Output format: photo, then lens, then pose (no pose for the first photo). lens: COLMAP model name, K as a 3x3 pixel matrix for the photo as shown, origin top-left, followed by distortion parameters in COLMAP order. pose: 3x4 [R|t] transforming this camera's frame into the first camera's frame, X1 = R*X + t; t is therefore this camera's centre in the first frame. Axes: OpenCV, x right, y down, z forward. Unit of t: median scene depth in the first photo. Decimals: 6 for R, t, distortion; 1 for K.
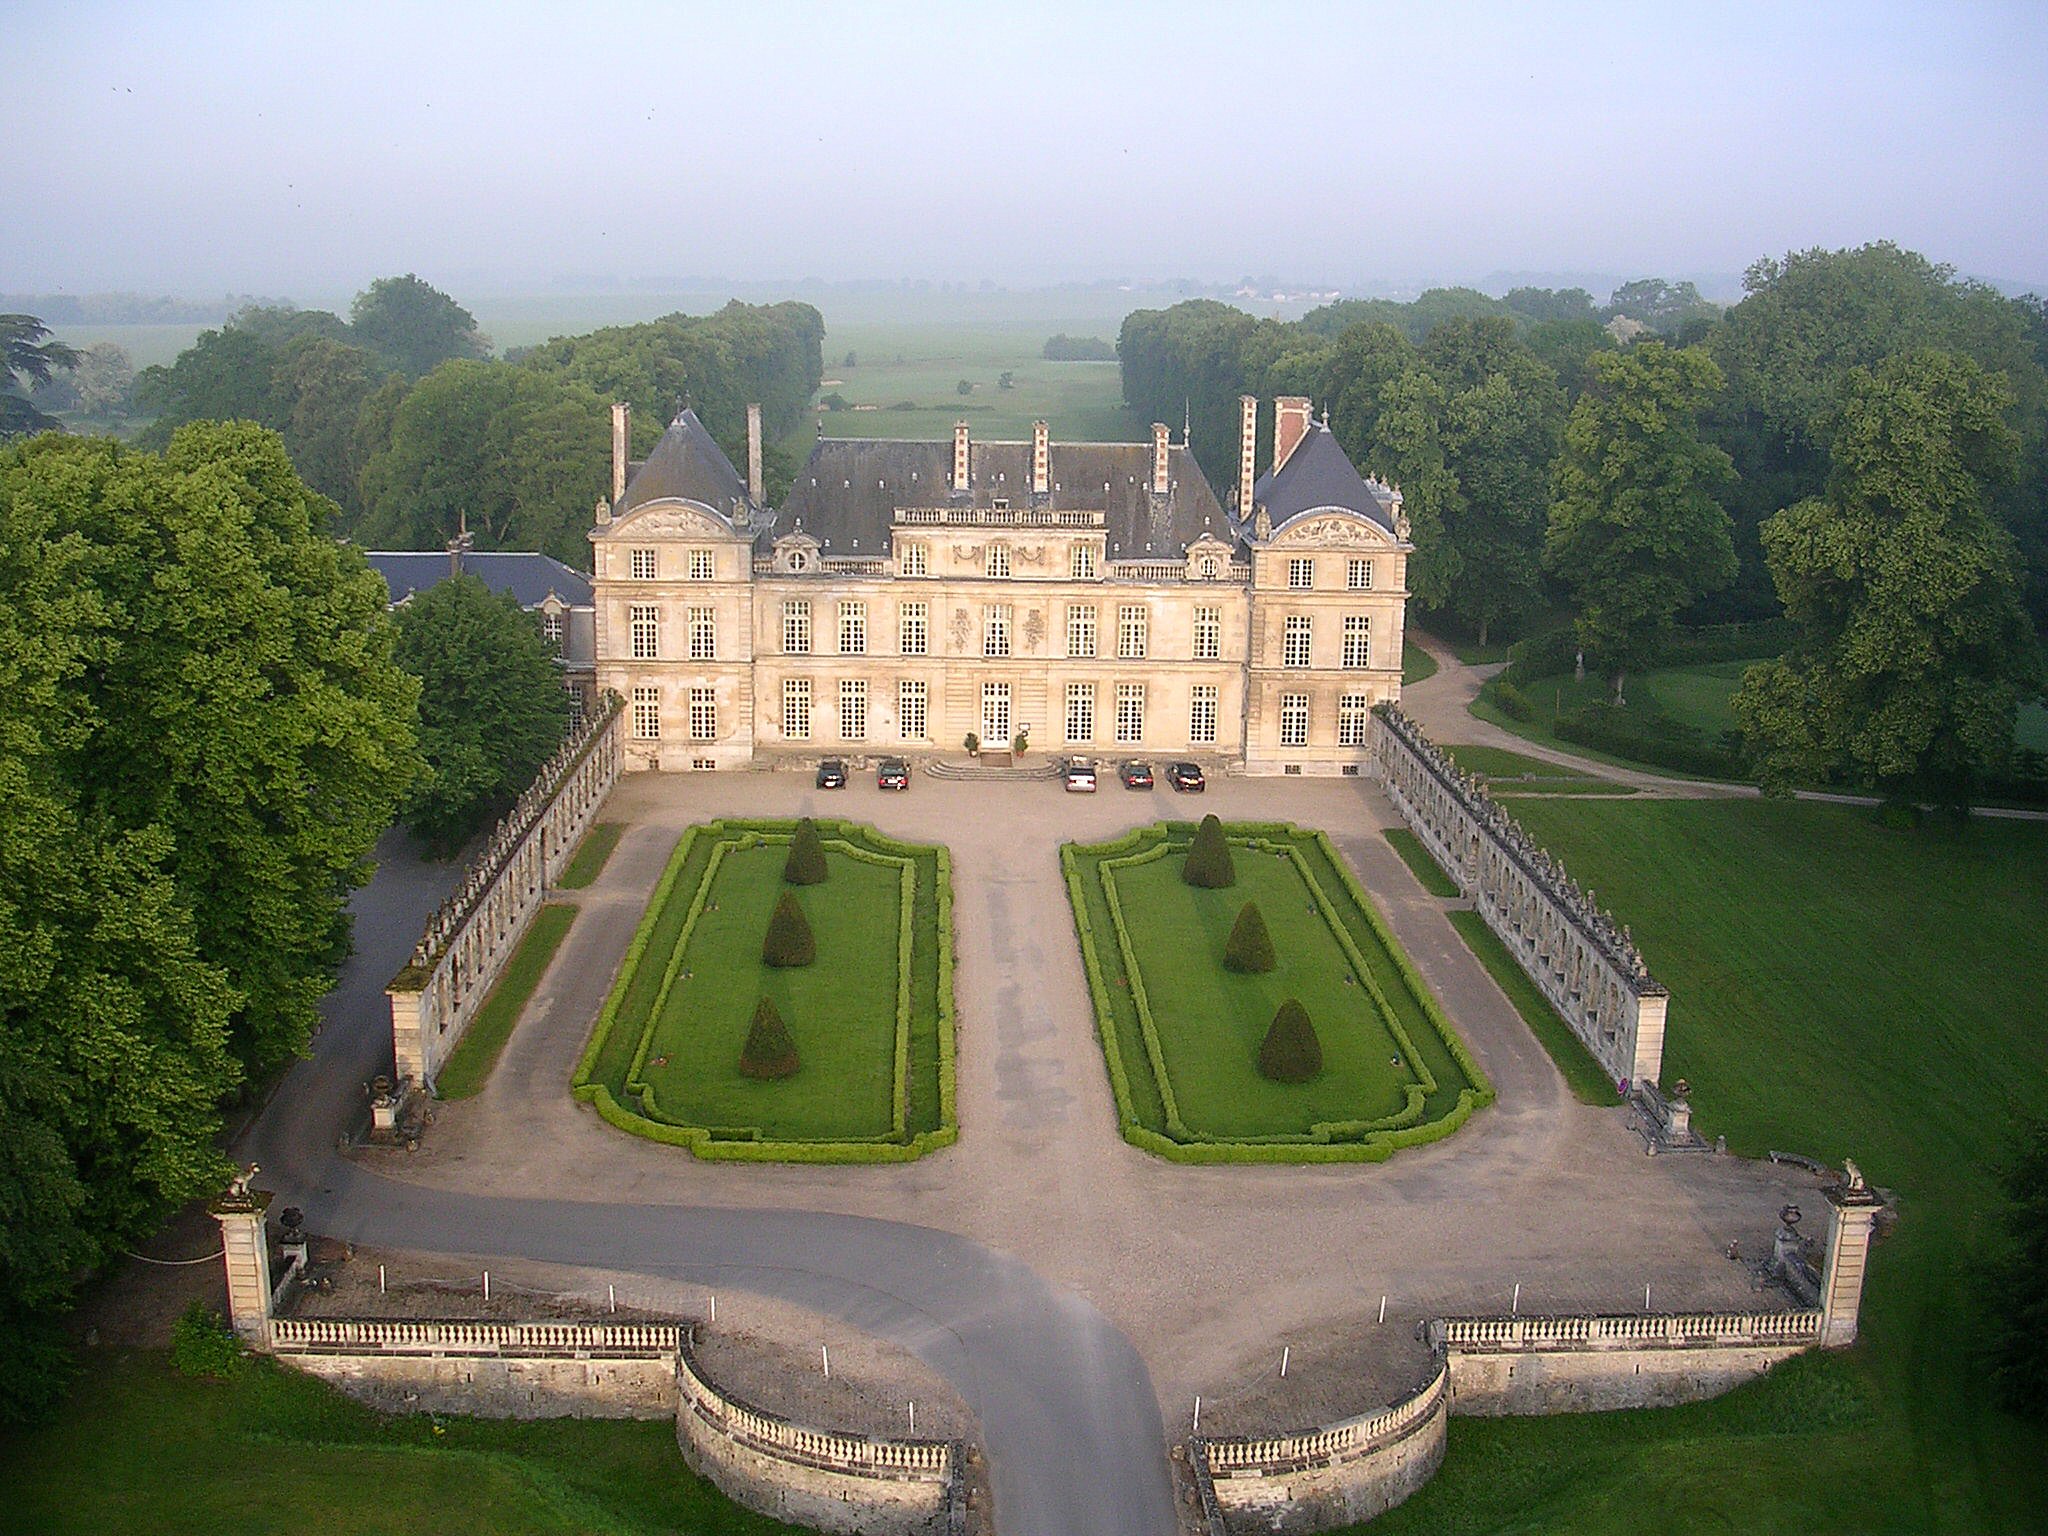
lens RADIAL K [[2221.0, 0, 1024.0], [0, 2221.0, 768.0], [0, 0, 1]] dist [-0.189884, -0.000060]
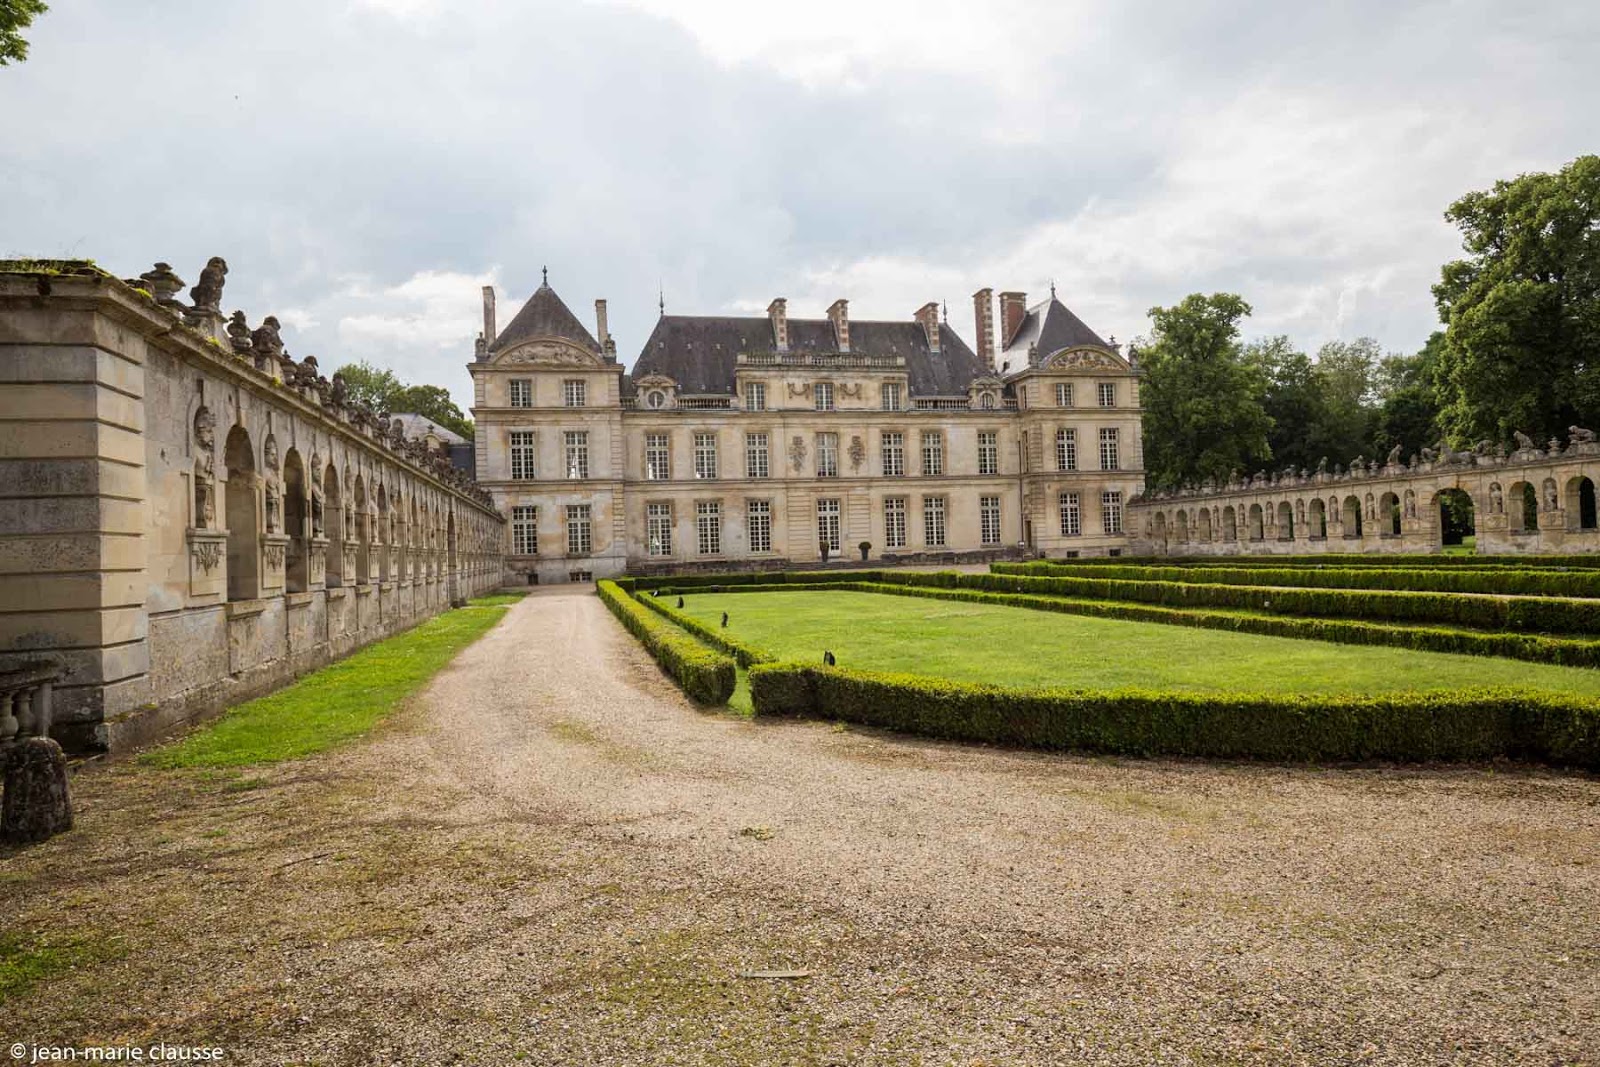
lens RADIAL K [[949.3, 0, 800.0], [0, 949.3, 533.5], [0, 0, 1]] dist [-0.014825, -0.000951]
pose [[0.977382, -0.051278, 0.205170, -0.134060], [0.099445, 0.967645, -0.231892, 0.096698], [-0.186641, 0.247050, 0.950858, 0.530840]]
